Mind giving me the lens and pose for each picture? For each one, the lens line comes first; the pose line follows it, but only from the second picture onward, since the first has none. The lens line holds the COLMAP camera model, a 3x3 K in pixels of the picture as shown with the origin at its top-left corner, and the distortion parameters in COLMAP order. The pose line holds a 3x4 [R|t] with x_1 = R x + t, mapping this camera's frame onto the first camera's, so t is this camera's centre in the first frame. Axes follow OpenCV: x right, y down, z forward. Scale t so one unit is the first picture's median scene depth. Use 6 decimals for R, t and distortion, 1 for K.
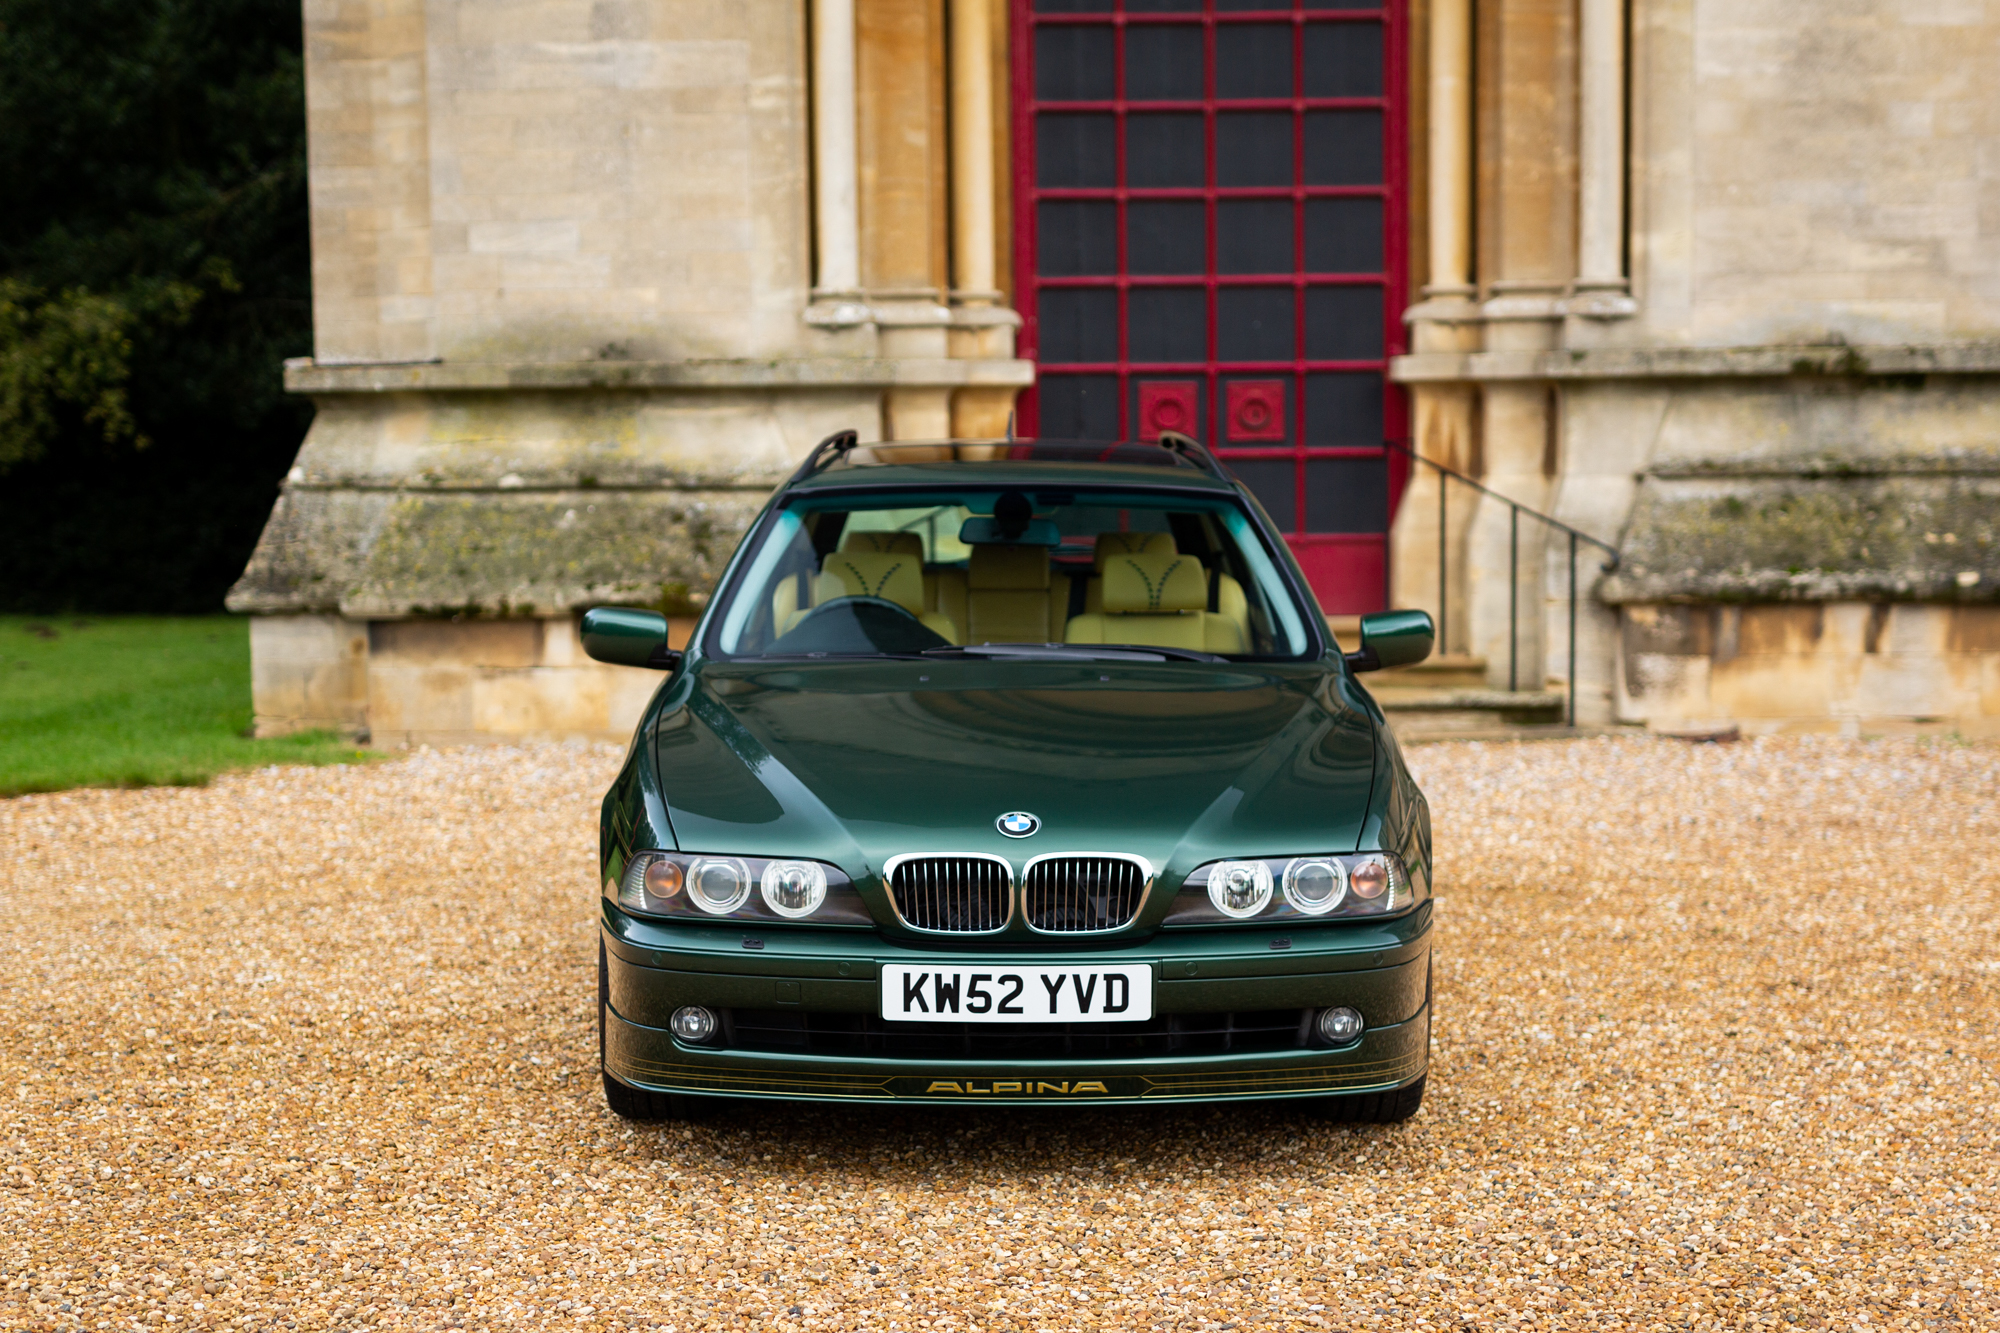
lens RADIAL K [[4346.6, 0, 998.4], [0, 4346.6, 949.4], [0, 0, 1]] dist [-0.014951, 0.046520]
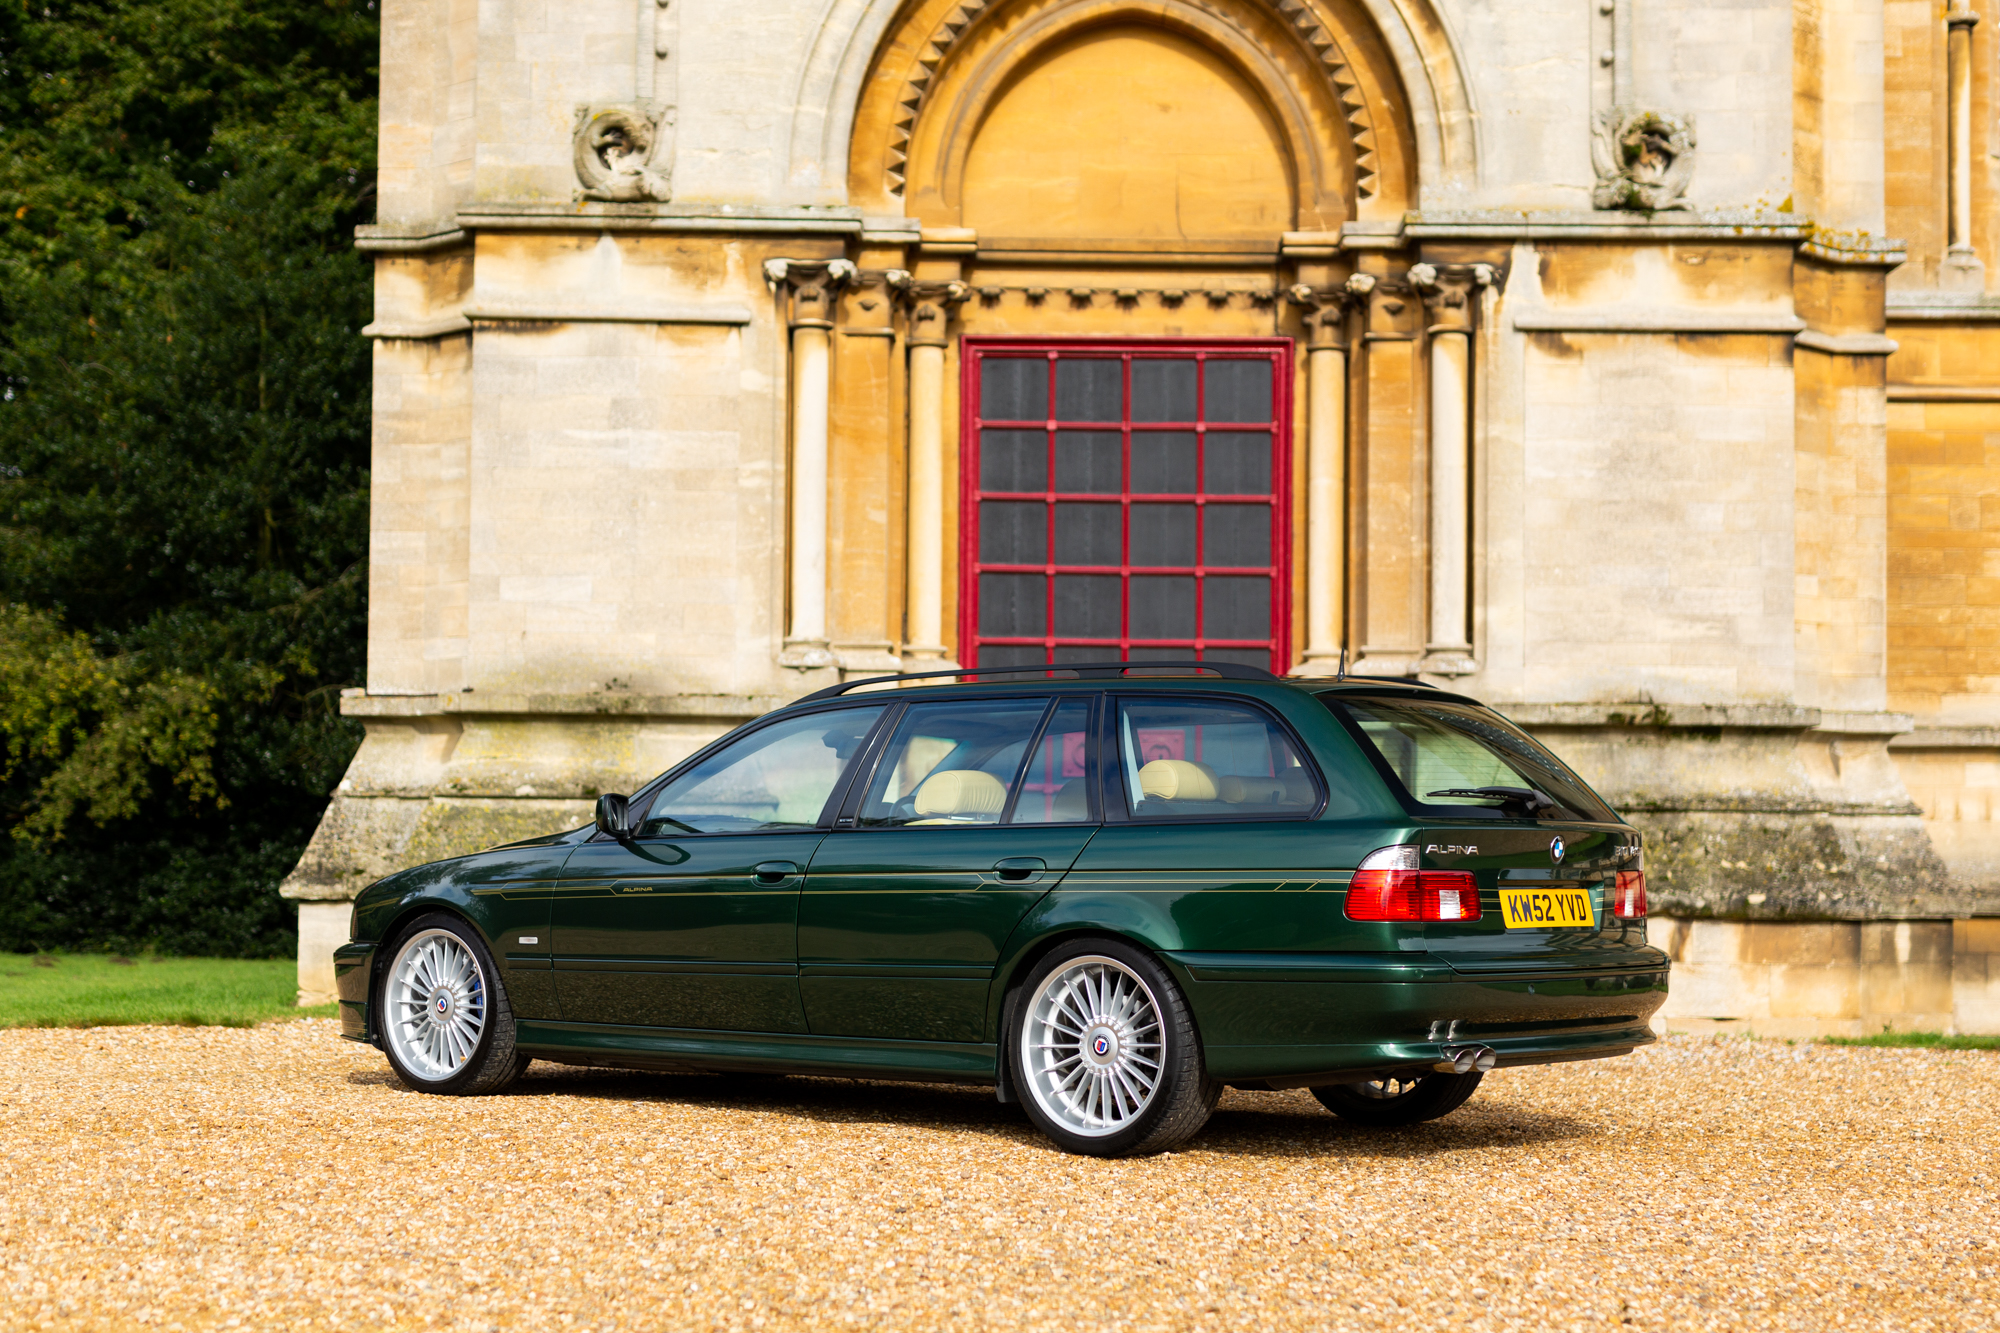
lens RADIAL K [[4331.0, 0, 1073.4], [0, 4331.0, 662.6], [0, 0, 1]] dist [0.028794, -0.216369]
pose [[0.999716, 0.022659, -0.007394, 0.045259], [-0.023665, 0.980554, -0.194819, 0.085086], [0.002836, 0.194938, 0.980811, -0.165261]]
